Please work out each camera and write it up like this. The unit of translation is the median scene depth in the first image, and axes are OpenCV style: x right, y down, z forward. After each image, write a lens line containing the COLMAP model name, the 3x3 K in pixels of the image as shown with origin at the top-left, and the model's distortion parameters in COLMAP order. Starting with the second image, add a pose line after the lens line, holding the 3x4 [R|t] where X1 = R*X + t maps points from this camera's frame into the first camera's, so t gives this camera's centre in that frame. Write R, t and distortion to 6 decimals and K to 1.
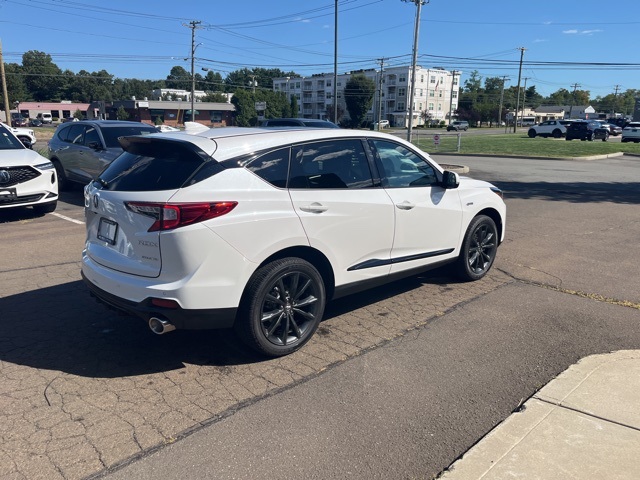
lens RADIAL K [[484.5, 0, 318.1], [0, 484.5, 241.2], [0, 0, 1]] dist [0.079174, -0.103395]
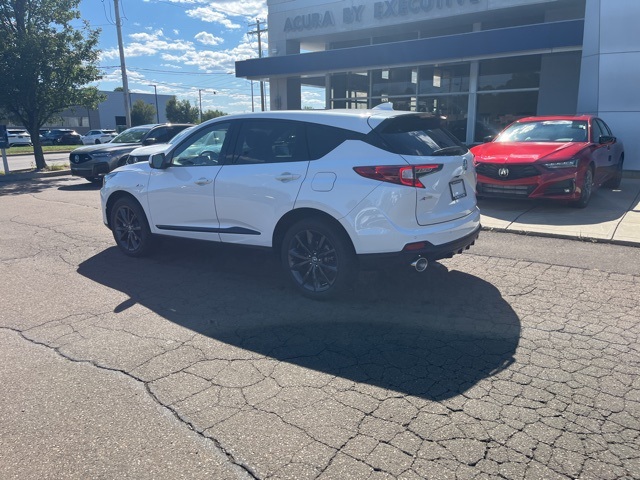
lens RADIAL K [[484.5, 0, 319.1], [0, 484.5, 237.5], [0, 0, 1]] dist [0.079174, -0.103395]
pose [[-0.179999, -0.221442, 0.958417, -0.661970], [0.244374, 0.933719, 0.261631, -0.132904], [-0.952828, 0.281306, -0.113954, 0.635443]]
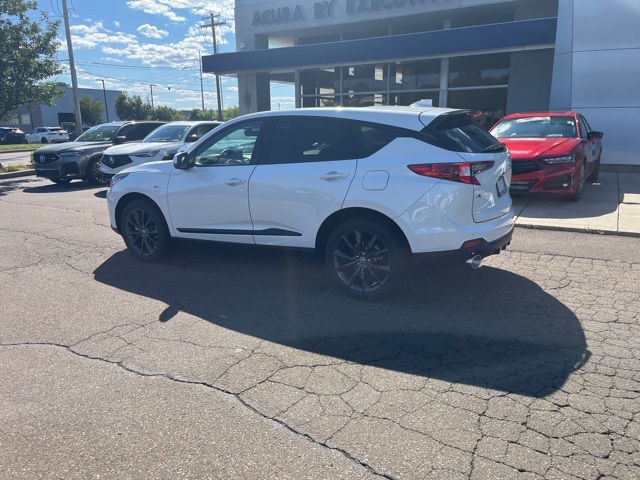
lens RADIAL K [[484.5, 0, 320.9], [0, 484.5, 244.5], [0, 0, 1]] dist [0.079174, -0.103395]
pose [[-0.277775, -0.234493, 0.931587, -0.630191], [0.241785, 0.921466, 0.304039, -0.157187], [-0.929721, 0.309698, -0.199263, 0.724584]]
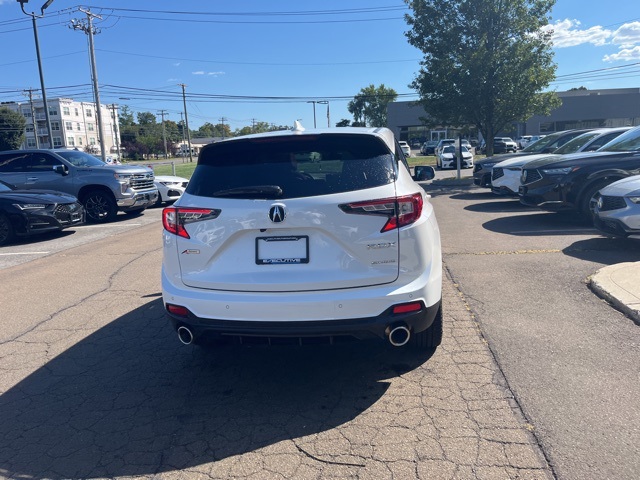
lens RADIAL K [[484.5, 0, 316.8], [0, 484.5, 236.3], [0, 0, 1]] dist [0.079174, -0.103395]
pose [[0.784940, -0.155588, 0.599718, -0.363871], [0.200158, 0.979733, -0.007800, -0.011026], [-0.586349, 0.126161, 0.800174, 0.135648]]
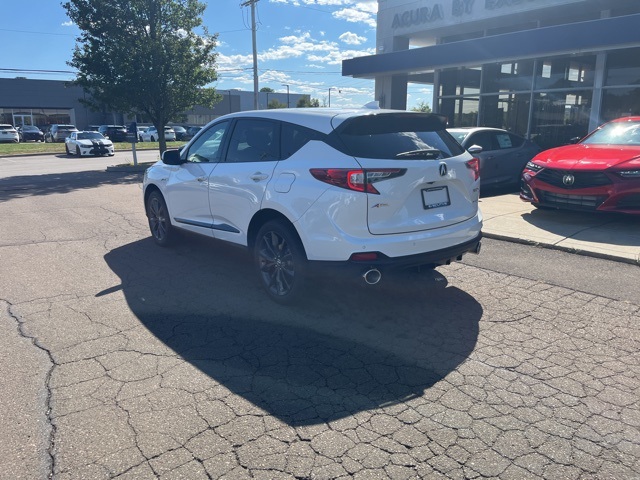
lens RADIAL K [[484.5, 0, 318.9], [0, 484.5, 237.2], [0, 0, 1]] dist [0.079174, -0.103395]
pose [[0.091001, -0.227546, 0.969506, -0.650618], [0.241960, 0.949424, 0.200121, -0.092882], [-0.966009, 0.216370, 0.141456, 0.472326]]
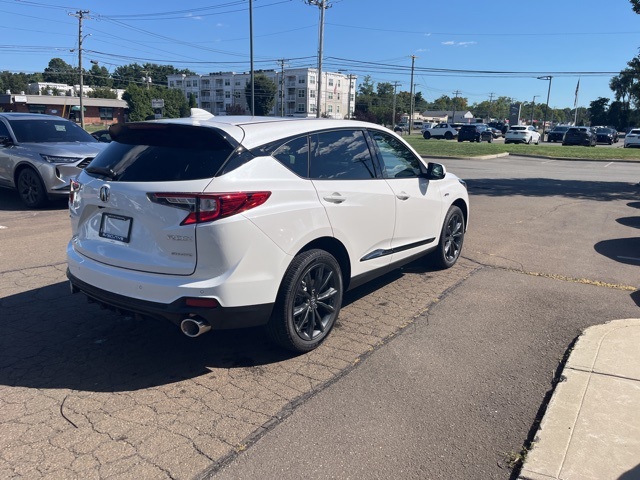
lens RADIAL K [[484.5, 0, 323.0], [0, 484.5, 239.0], [0, 0, 1]] dist [0.079174, -0.103395]
pose [[0.977388, -0.035629, 0.208432, -0.104190], [0.036867, 0.999318, -0.002058, 0.006684], [-0.208217, 0.009696, 0.978035, 0.019801]]
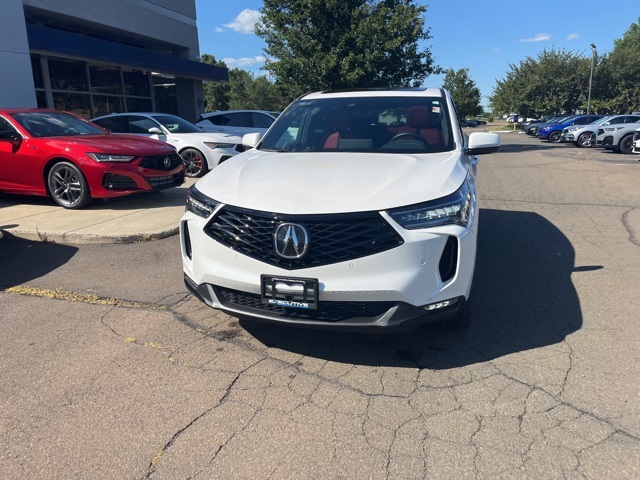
lens RADIAL K [[484.5, 0, 318.6], [0, 484.5, 246.5], [0, 0, 1]] dist [0.079174, -0.103395]
pose [[-0.863123, 0.132793, -0.487221, 0.362560], [-0.110310, 0.891929, 0.438513, -0.208936], [0.492798, 0.432237, -0.755196, 1.042446]]
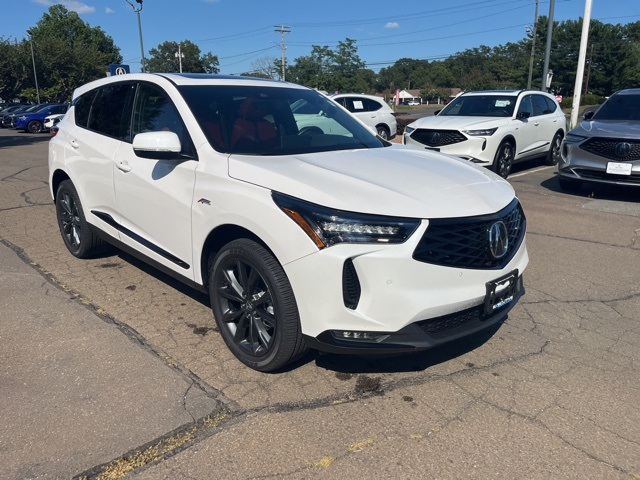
lens RADIAL K [[484.5, 0, 322.2], [0, 484.5, 241.8], [0, 0, 1]] dist [0.079174, -0.103395]
pose [[0.016598, 0.265993, -0.963832, 0.519099], [-0.236233, 0.937717, 0.254718, -0.124931], [0.971555, 0.223461, 0.078400, 0.668147]]
